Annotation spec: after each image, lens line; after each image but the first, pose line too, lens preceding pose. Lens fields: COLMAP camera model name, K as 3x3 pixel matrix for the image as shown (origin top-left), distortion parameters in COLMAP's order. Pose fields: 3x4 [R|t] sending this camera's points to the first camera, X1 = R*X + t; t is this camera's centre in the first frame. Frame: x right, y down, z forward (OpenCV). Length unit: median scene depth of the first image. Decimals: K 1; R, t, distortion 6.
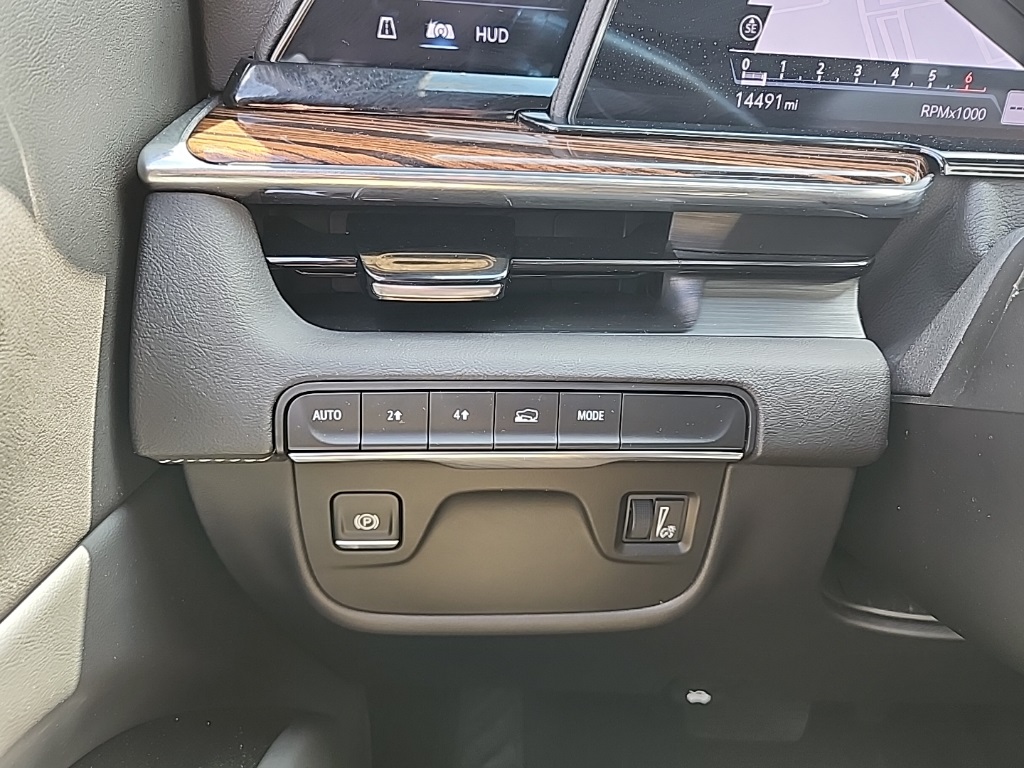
lens RADIAL K [[711.5, 0, 511.7], [0, 711.5, 386.1], [0, 0, 1]] dist [0.053459, -0.059971]
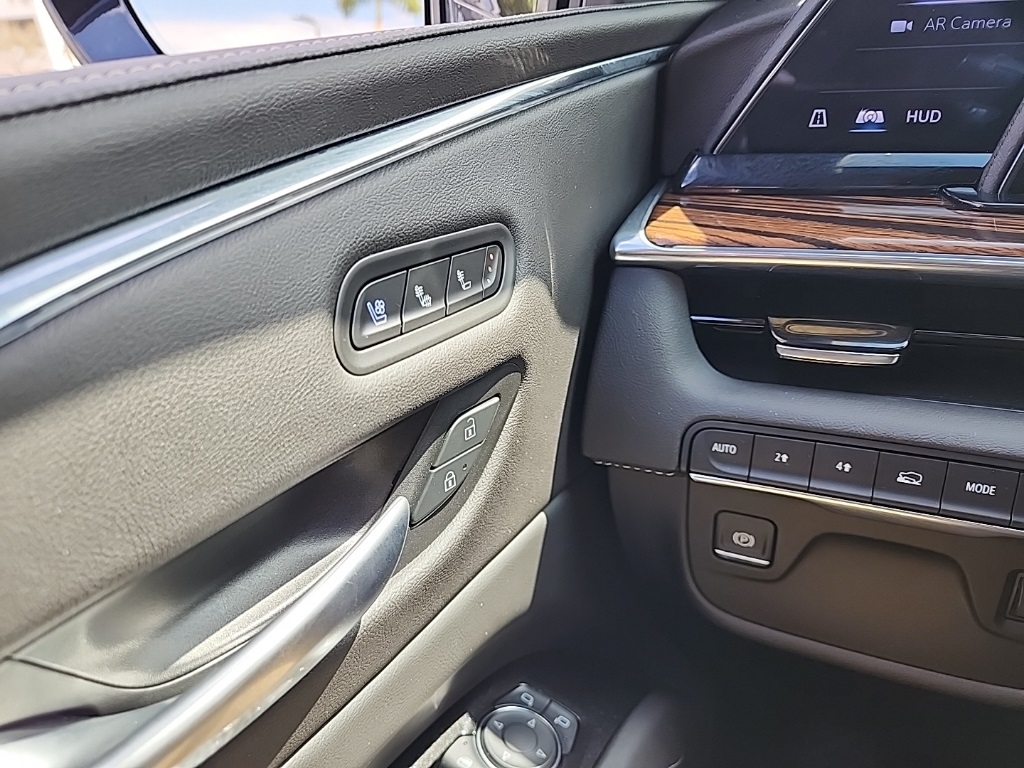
lens RADIAL K [[711.5, 0, 511.7], [0, 711.5, 386.1], [0, 0, 1]] dist [0.053459, -0.059971]
pose [[0.862682, 0.115952, -0.492275, 0.020049], [-0.117321, 0.992693, 0.028224, -0.054451], [0.491950, 0.033406, 0.869982, -0.245884]]
